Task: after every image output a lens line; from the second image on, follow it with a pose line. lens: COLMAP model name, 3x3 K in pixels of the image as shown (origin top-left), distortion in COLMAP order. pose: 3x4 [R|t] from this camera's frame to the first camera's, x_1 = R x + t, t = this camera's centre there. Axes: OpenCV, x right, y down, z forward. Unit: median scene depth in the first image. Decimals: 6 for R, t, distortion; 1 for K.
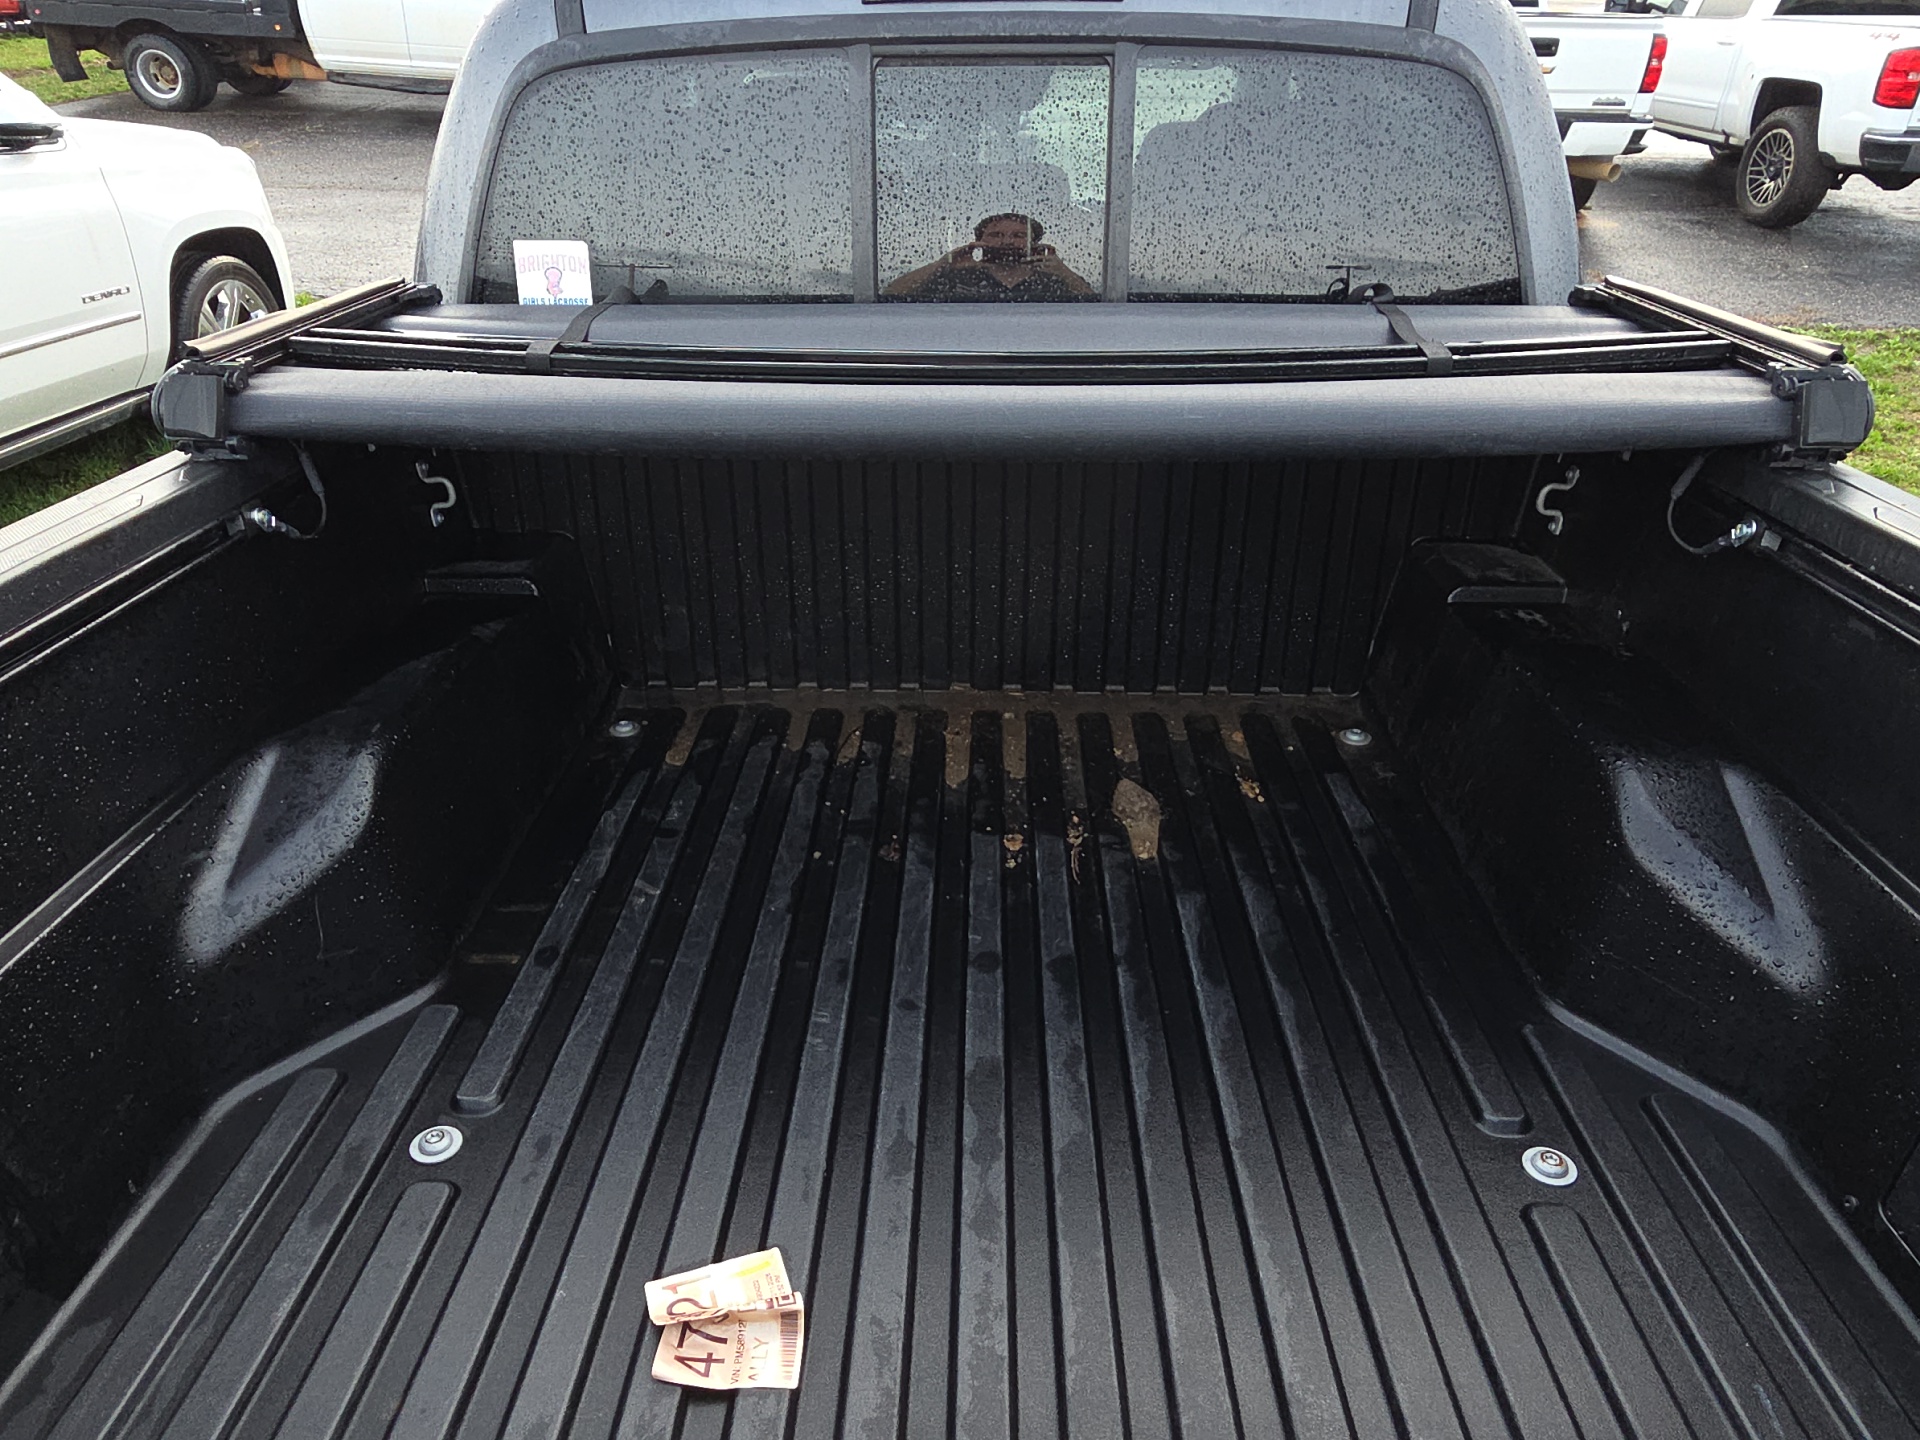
lens RADIAL K [[1298.1, 0, 951.4], [0, 1298.1, 720.9], [0, 0, 1]] dist [0.007009, -0.003055]
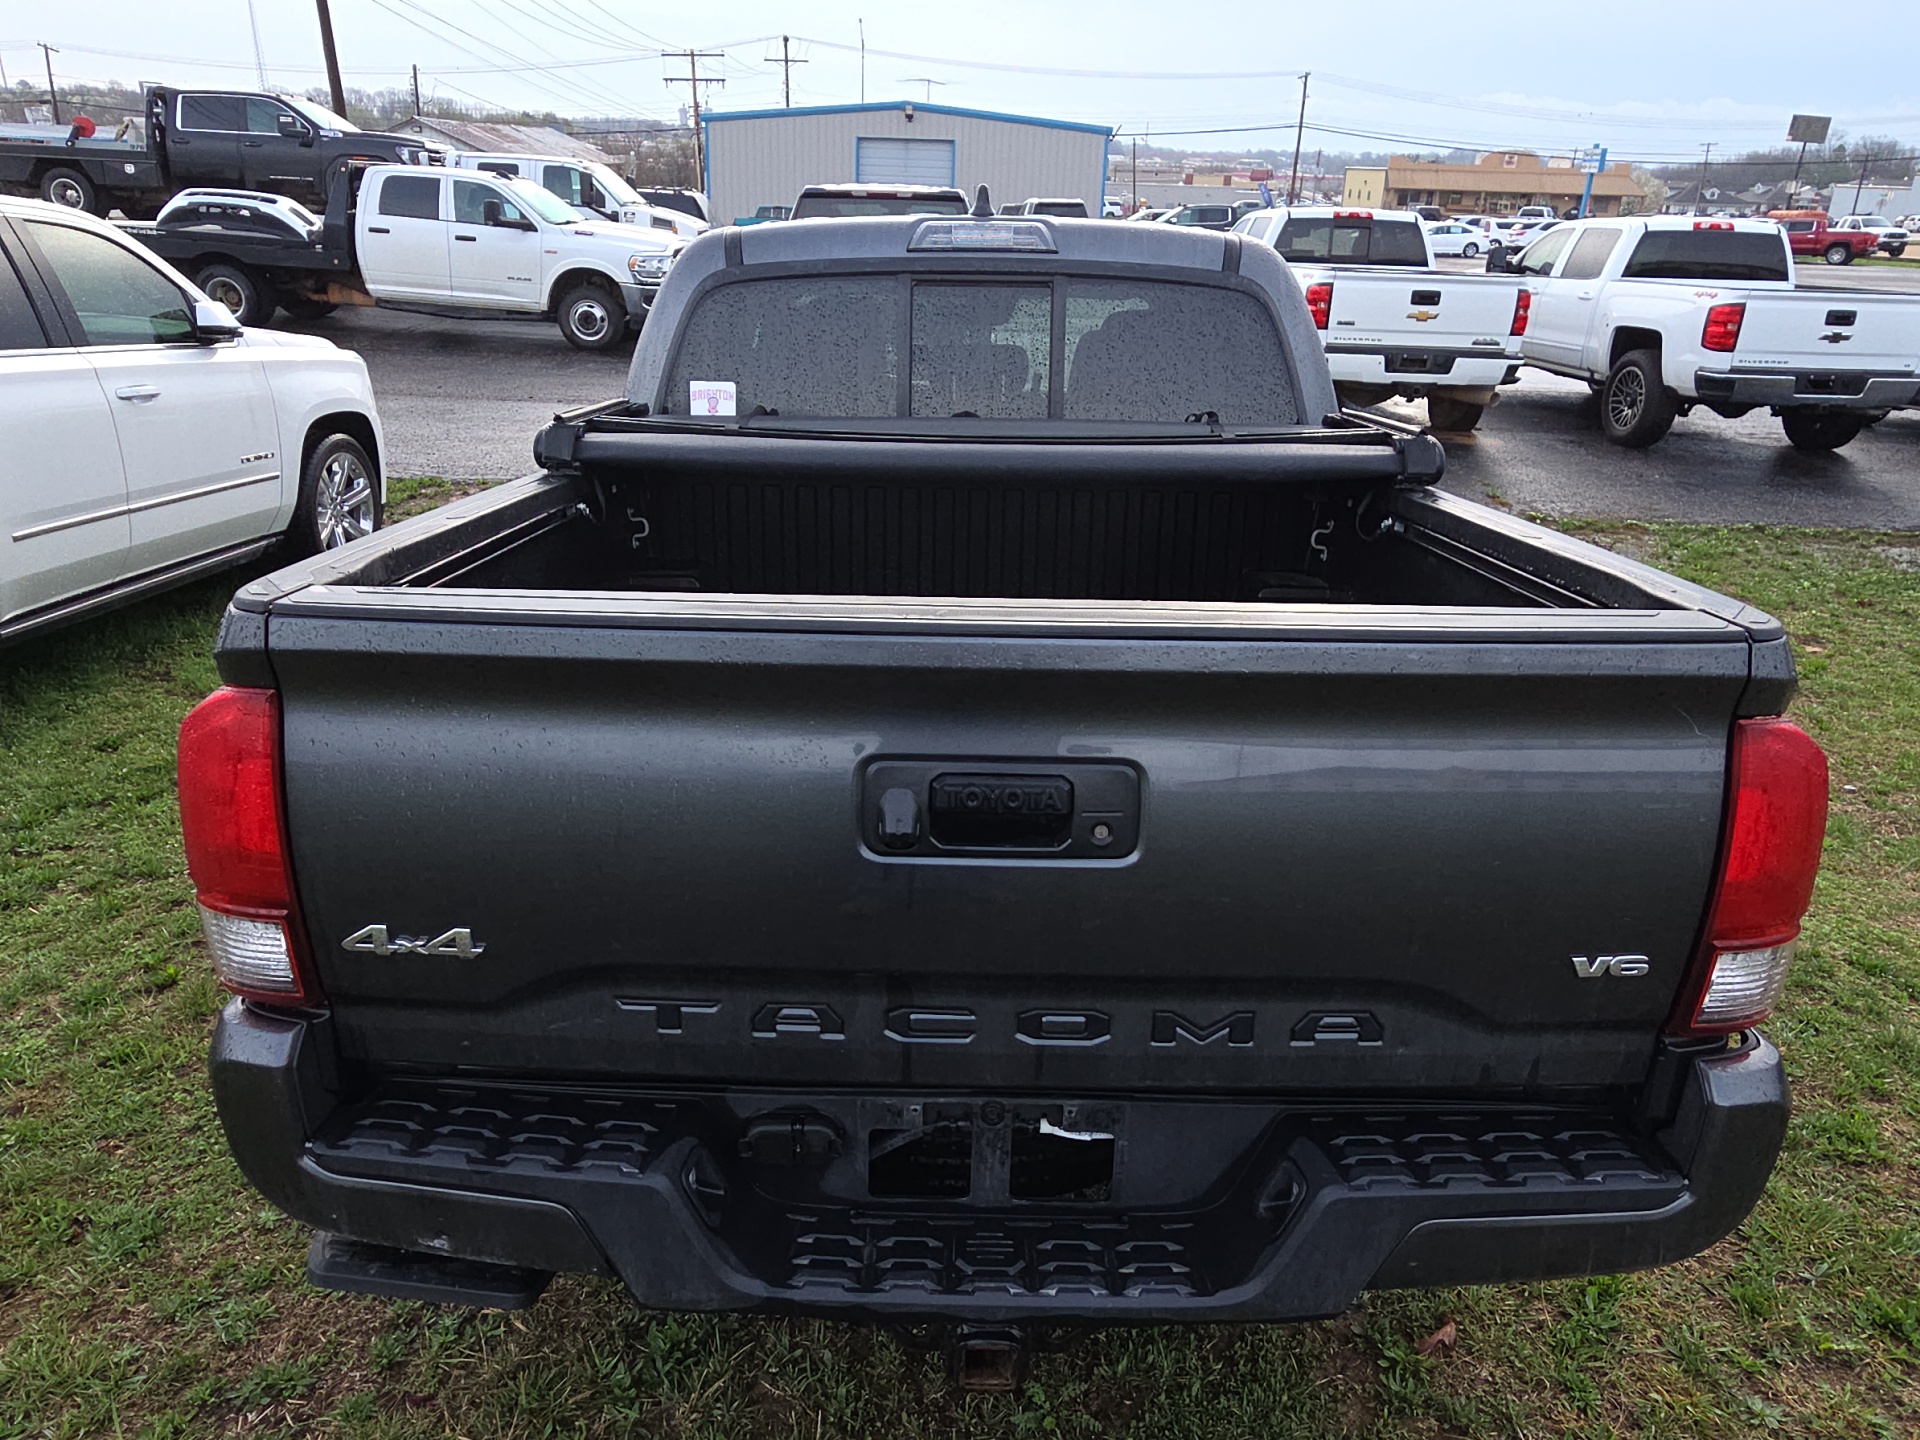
lens RADIAL K [[1298.1, 0, 951.4], [0, 1298.1, 720.9], [0, 0, 1]] dist [0.007009, -0.003055]
pose [[0.999616, 0.011204, 0.025338, -0.013988], [-0.007041, 0.987289, -0.158778, 0.100738], [-0.026794, 0.158538, 0.986989, -0.180901]]
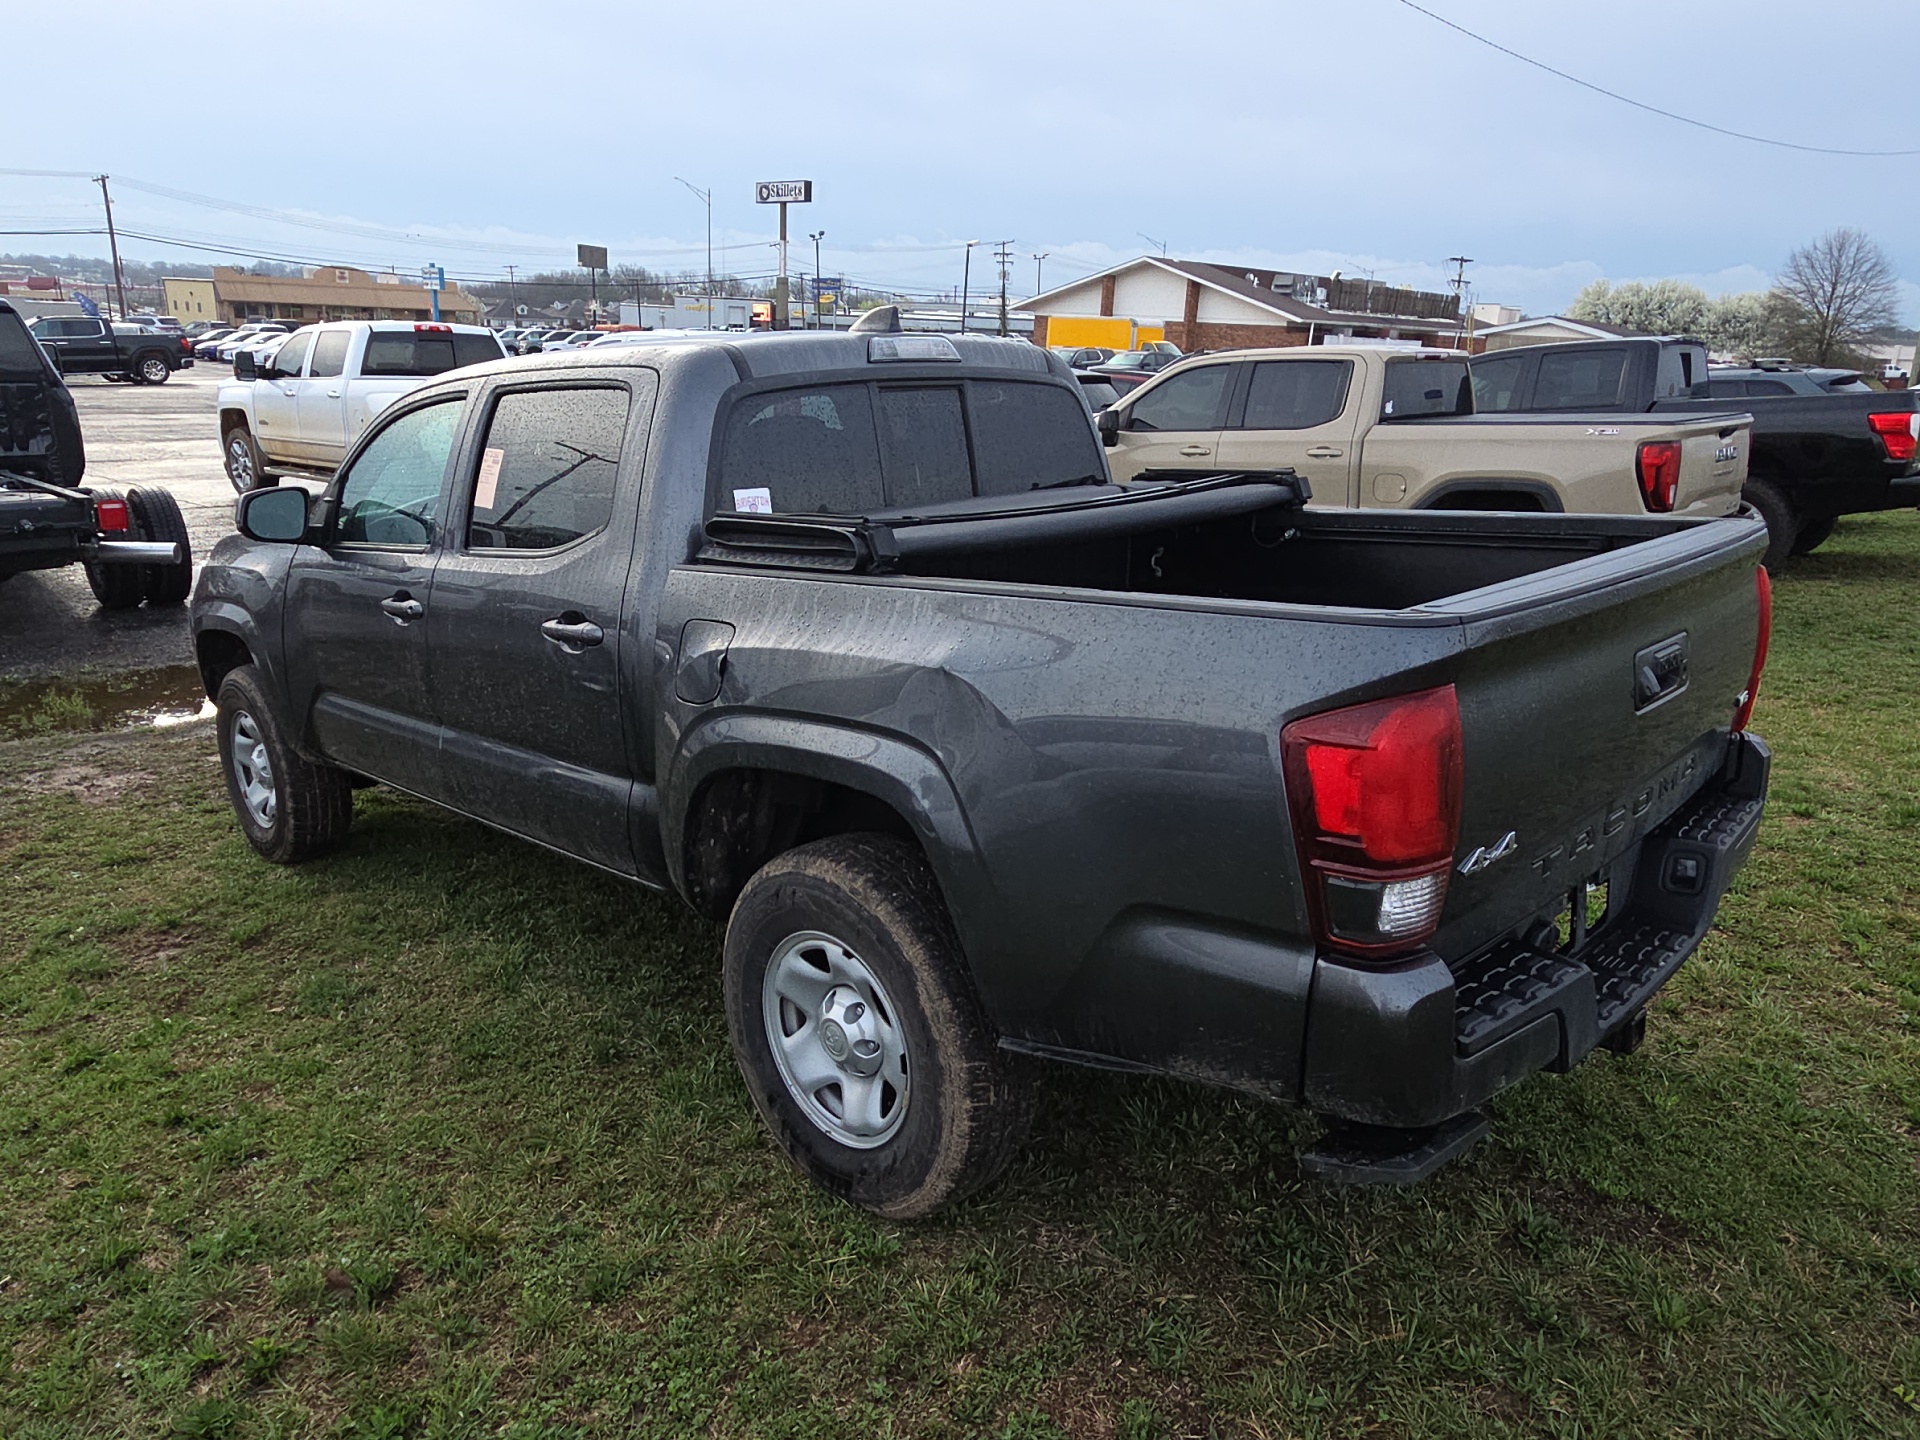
lens RADIAL K [[1298.1, 0, 951.4], [0, 1298.1, 720.9], [0, 0, 1]] dist [0.007009, -0.003055]
pose [[0.685091, -0.192830, 0.702472, -0.443894], [0.357536, 0.929195, -0.093623, 0.053511], [-0.634680, 0.315299, 0.705526, -0.087353]]
